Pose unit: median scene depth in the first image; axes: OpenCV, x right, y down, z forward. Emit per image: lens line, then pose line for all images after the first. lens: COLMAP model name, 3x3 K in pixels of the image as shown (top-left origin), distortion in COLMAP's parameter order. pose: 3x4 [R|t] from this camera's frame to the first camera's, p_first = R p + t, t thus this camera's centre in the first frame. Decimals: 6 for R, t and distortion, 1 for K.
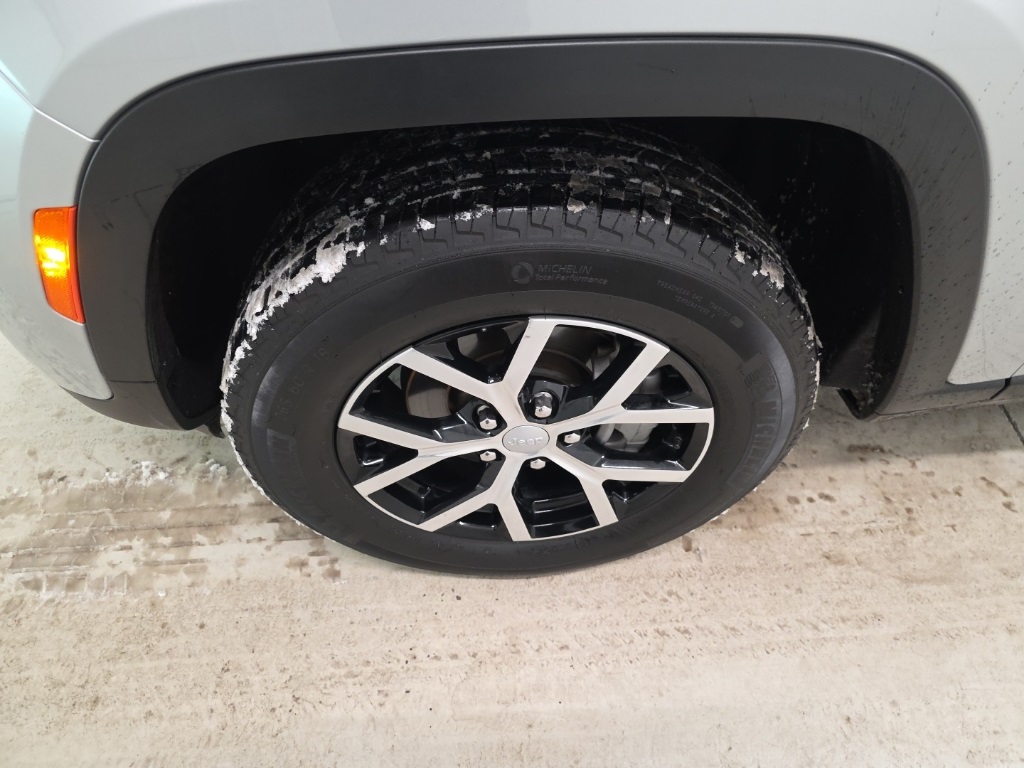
lens RADIAL K [[668.4, 0, 505.6], [0, 668.4, 384.2], [0, 0, 1]] dist [0.052515, -0.043578]
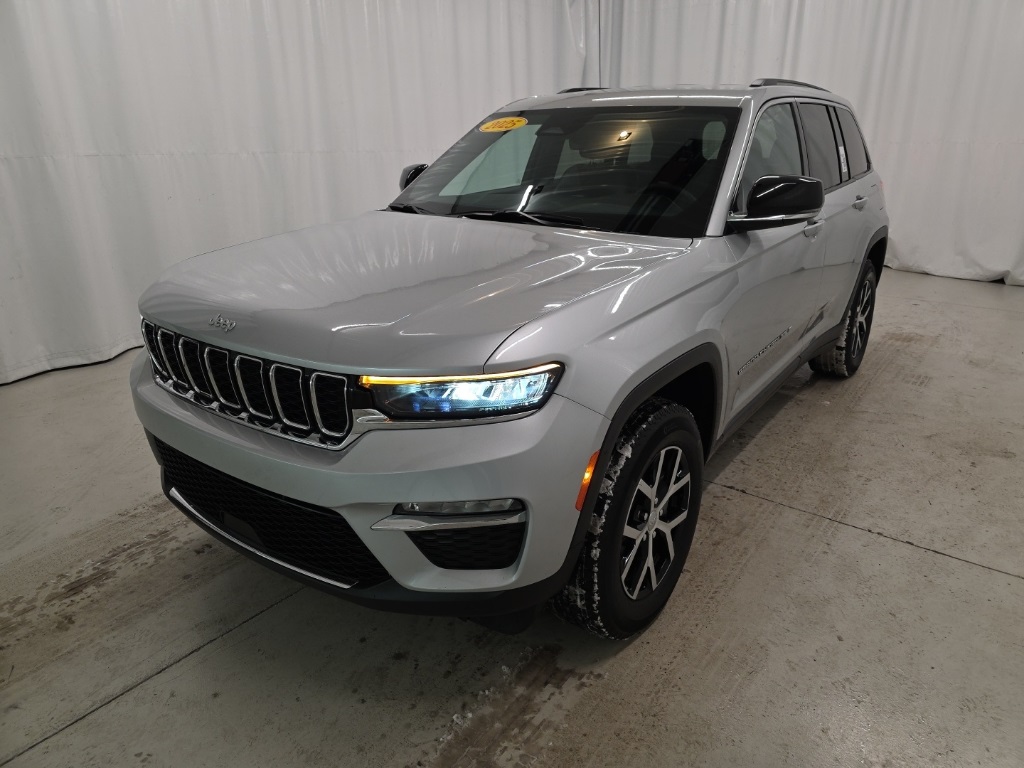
lens RADIAL K [[668.4, 0, 505.6], [0, 668.4, 384.2], [0, 0, 1]] dist [0.052515, -0.043578]
pose [[0.659758, -0.282495, 0.696359, -1.412980], [0.598811, 0.757499, -0.260040, 0.019773], [-0.454031, 0.588551, 0.668927, -0.500971]]
